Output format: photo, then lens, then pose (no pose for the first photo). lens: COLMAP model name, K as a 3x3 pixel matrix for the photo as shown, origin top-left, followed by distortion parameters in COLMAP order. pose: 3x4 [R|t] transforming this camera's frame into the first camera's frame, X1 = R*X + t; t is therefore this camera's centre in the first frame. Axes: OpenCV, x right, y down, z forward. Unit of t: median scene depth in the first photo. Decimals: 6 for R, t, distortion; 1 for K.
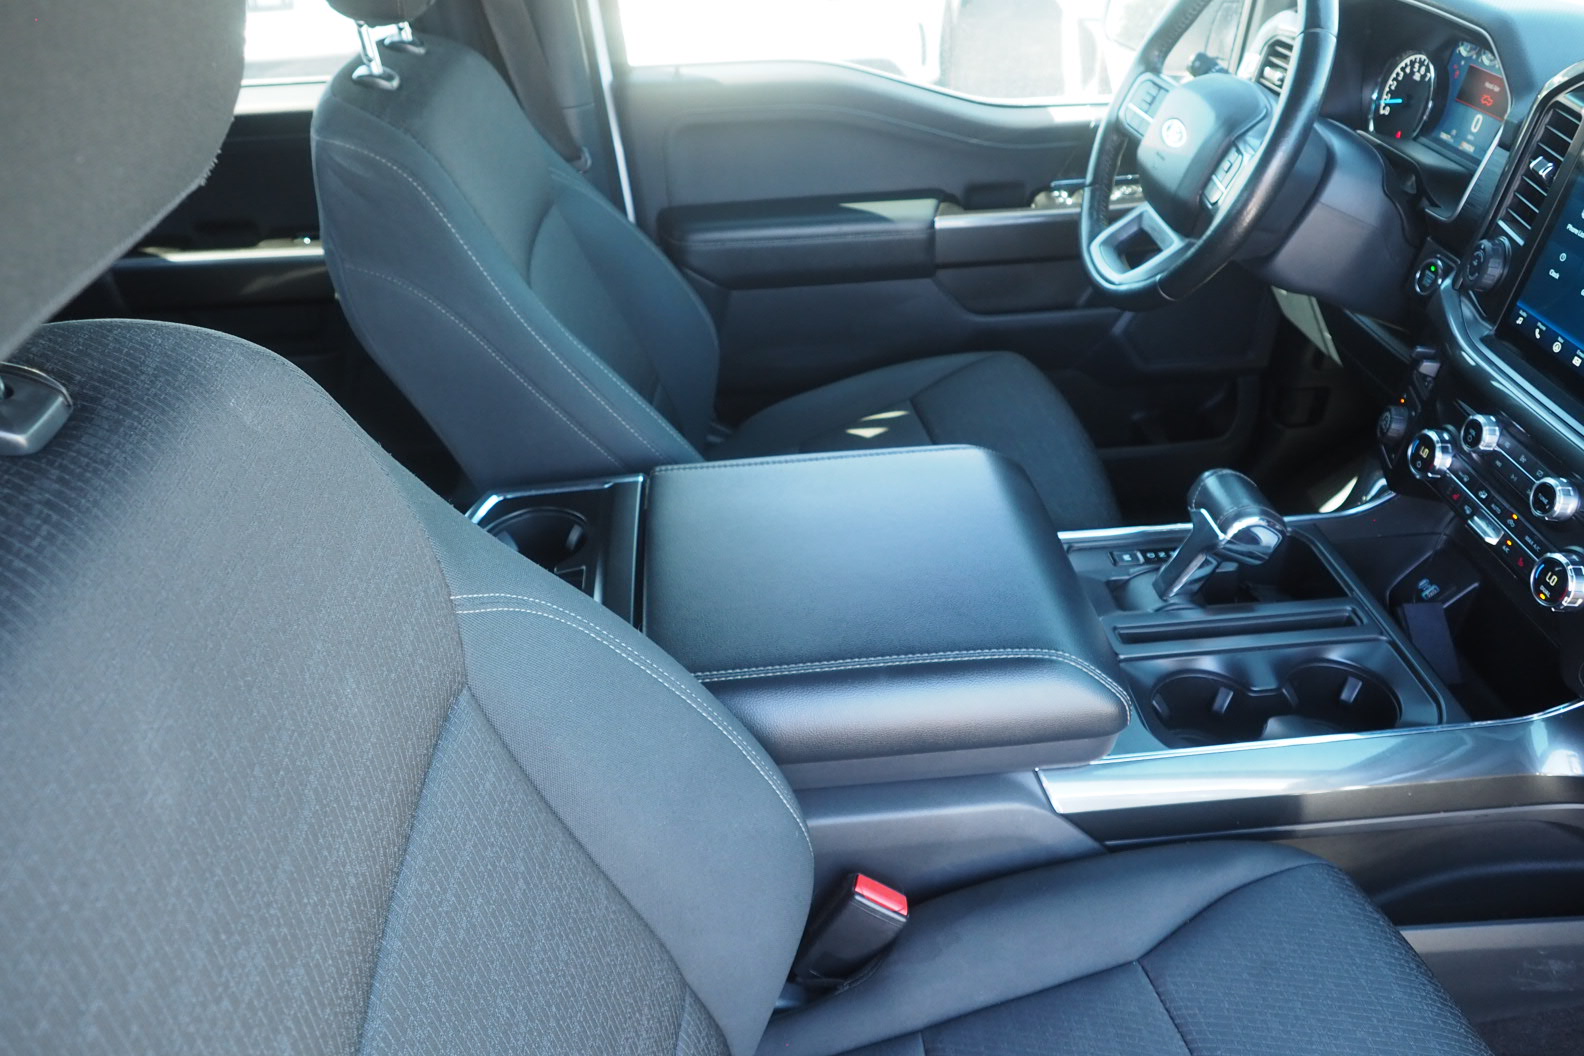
lens RADIAL K [[1117.0, 0, 795.7], [0, 1117.0, 530.2], [0, 0, 1]] dist [-0.021127, -0.001892]
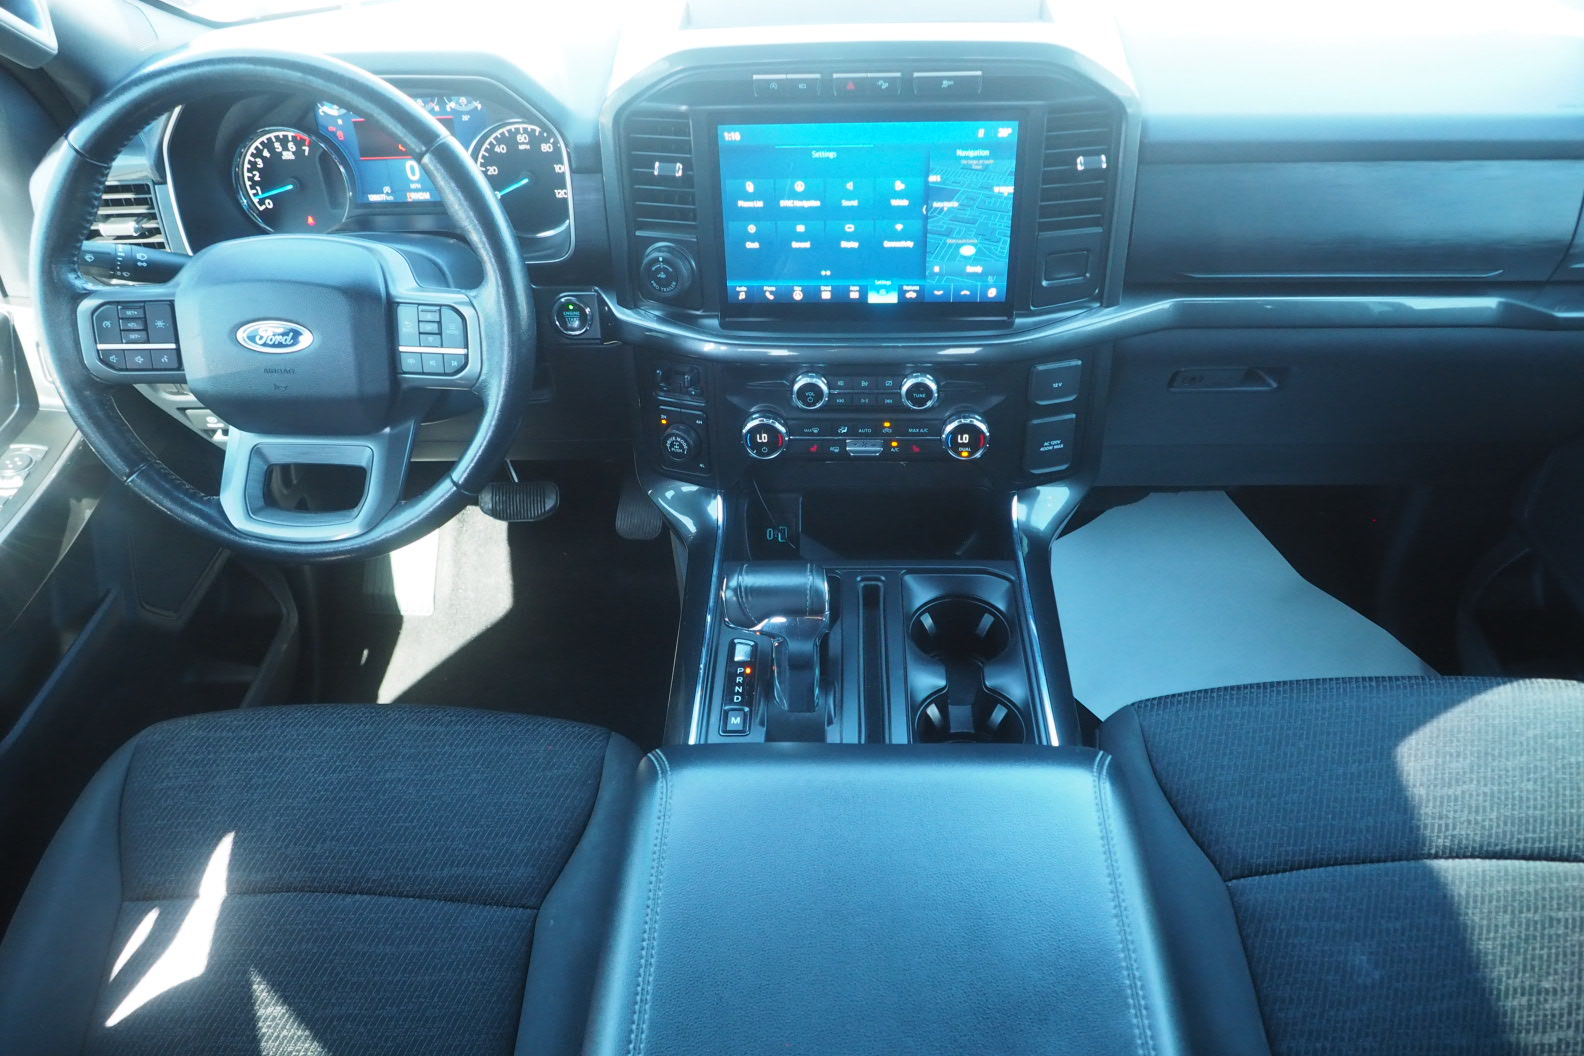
lens RADIAL K [[1117.0, 0, 795.7], [0, 1117.0, 530.2], [0, 0, 1]] dist [-0.021127, -0.001892]
pose [[0.120727, -0.611680, 0.781839, -0.293052], [0.597543, 0.673707, 0.434812, -0.433988], [-0.792697, 0.414689, 0.446839, 0.521819]]
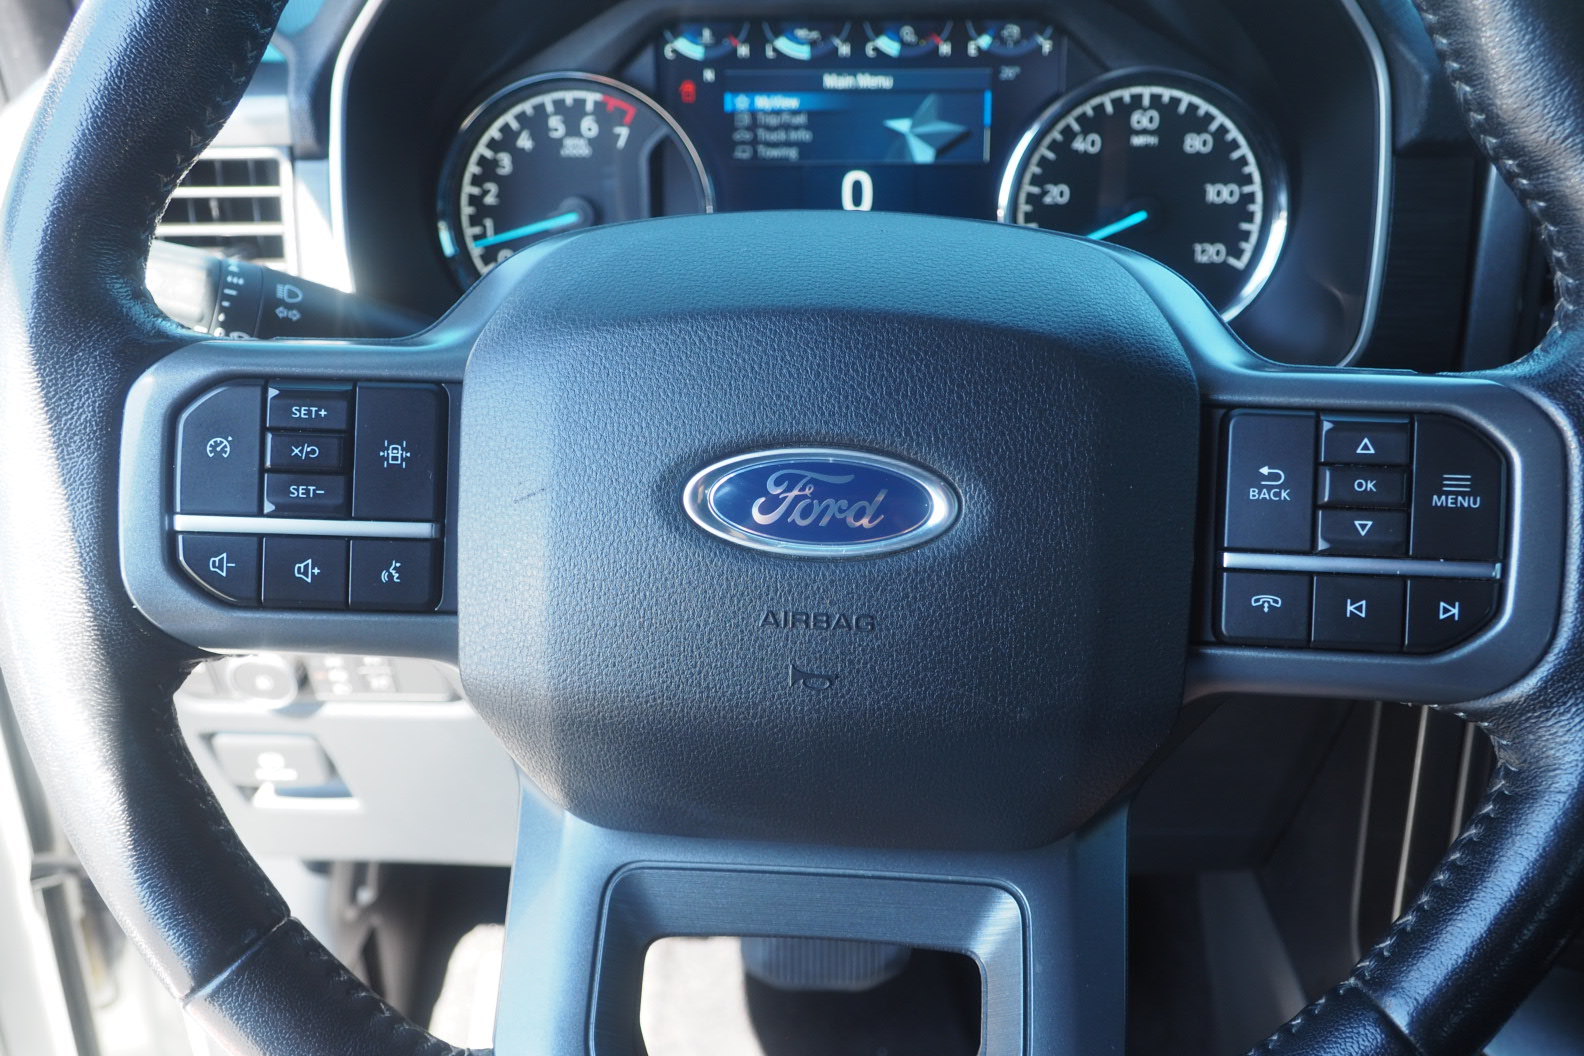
lens RADIAL K [[1457.5, 0, 801.4], [0, 1457.5, 527.5], [0, 0, 1]] dist [-0.023181, -0.004185]
pose [[0.135828, -0.389523, 0.910946, 0.105066], [0.578755, 0.777466, 0.246150, -0.476267], [-0.804110, 0.493780, 0.331040, 1.034520]]
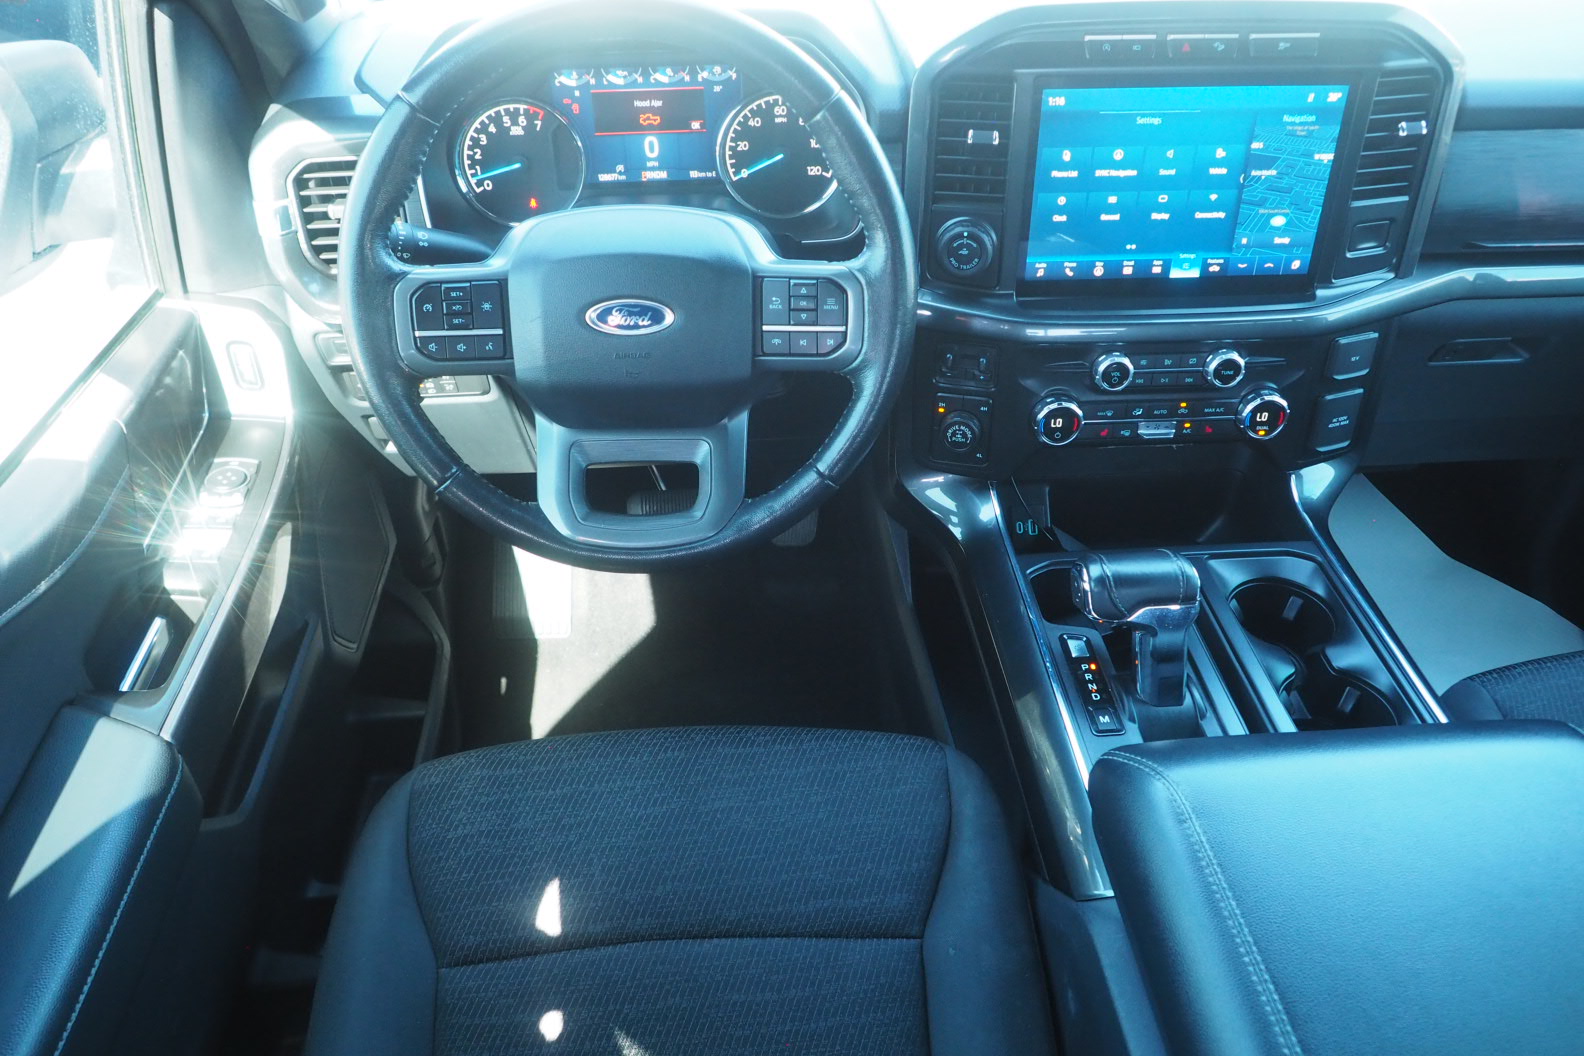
lens RADIAL K [[1117.0, 0, 795.7], [0, 1117.0, 530.2], [0, 0, 1]] dist [-0.021127, -0.001892]
pose [[0.018461, -0.602600, 0.797830, -0.279118], [0.581616, 0.655532, 0.481664, -0.600296], [-0.813254, 0.455138, 0.362584, 0.840320]]
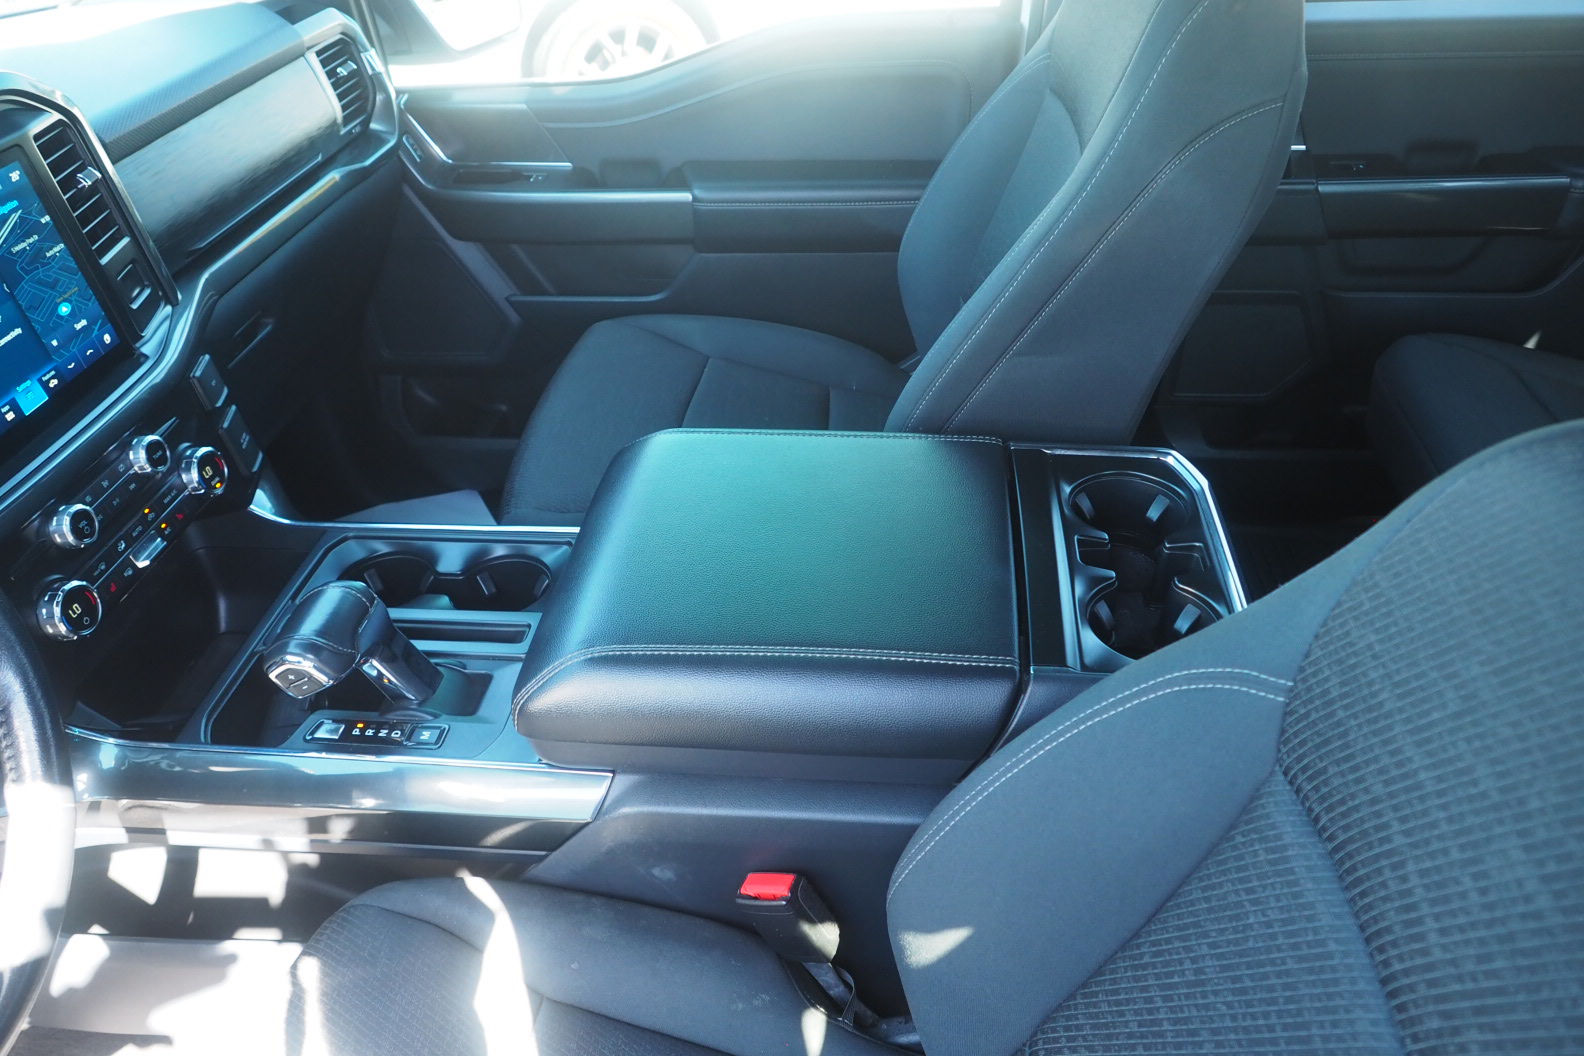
lens RADIAL K [[1132.1, 0, 784.4], [0, 1132.1, 531.9], [0, 0, 1]] dist [-0.021908, 0.002886]
pose [[-0.976461, -0.049074, 0.210036, -0.123684], [0.184306, 0.316016, 0.930680, -0.748123], [-0.112047, 0.947484, -0.299532, 1.095695]]
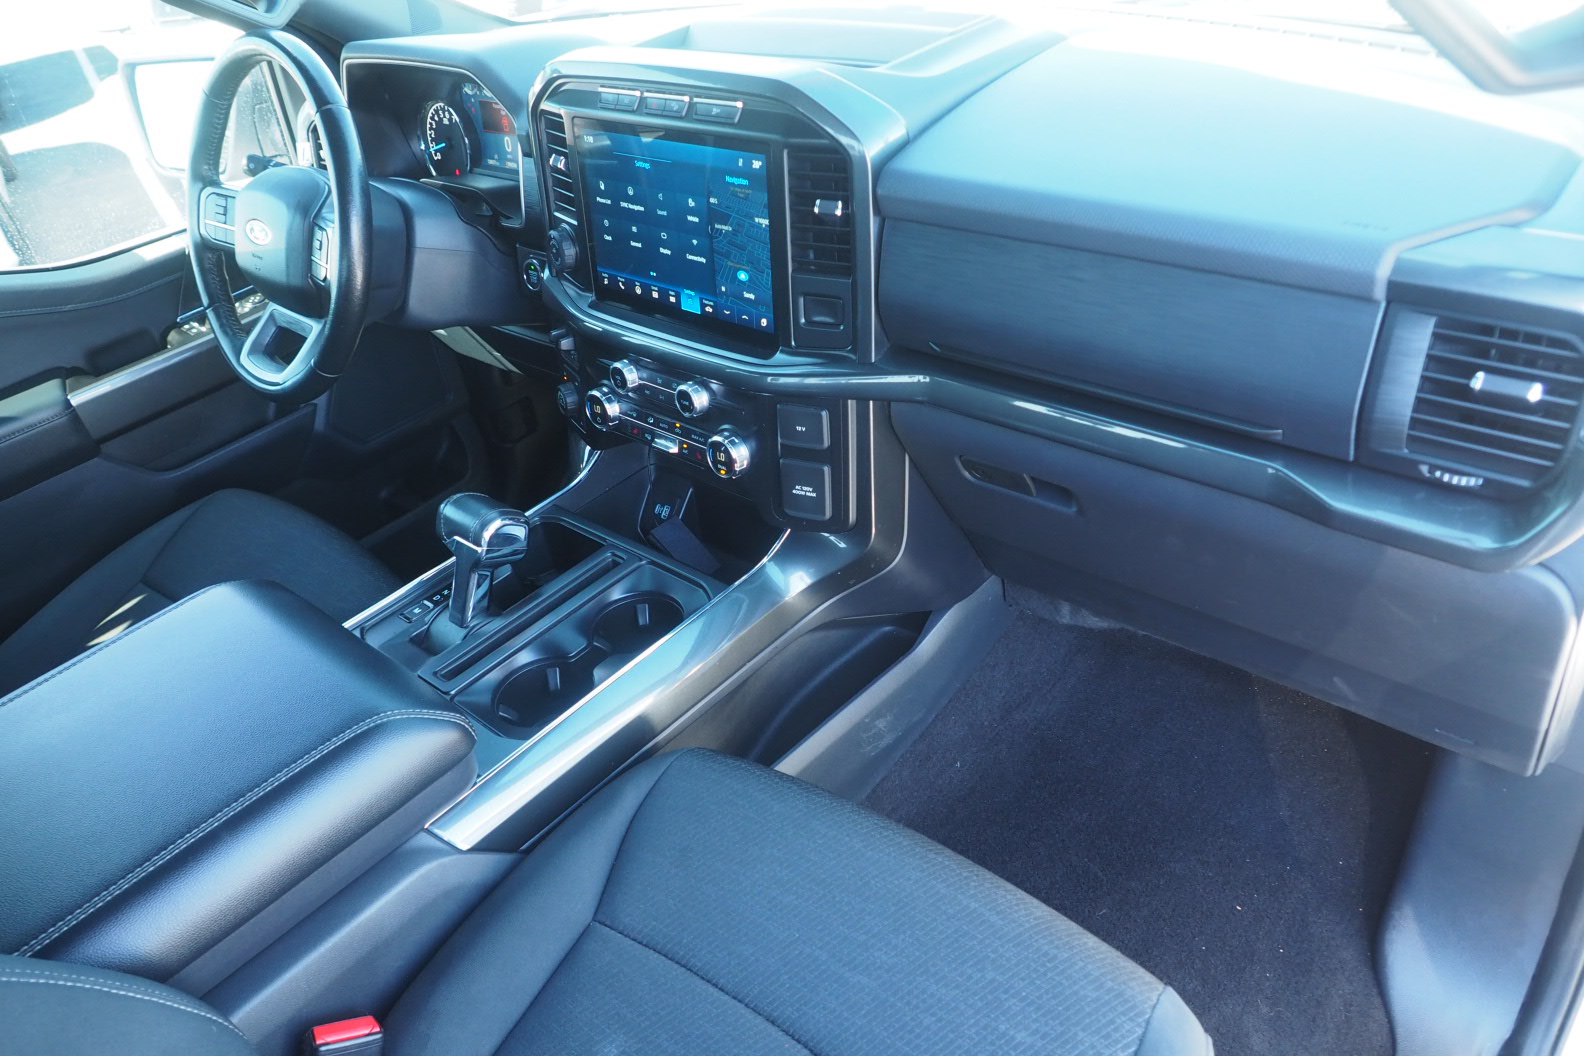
lens RADIAL K [[1117.0, 0, 795.7], [0, 1117.0, 530.2], [0, 0, 1]] dist [-0.021127, -0.001892]
pose [[0.717332, -0.443144, 0.537641, 0.024875], [0.479918, 0.873677, 0.079801, 0.046321], [-0.505088, 0.200779, 0.839389, -0.067911]]
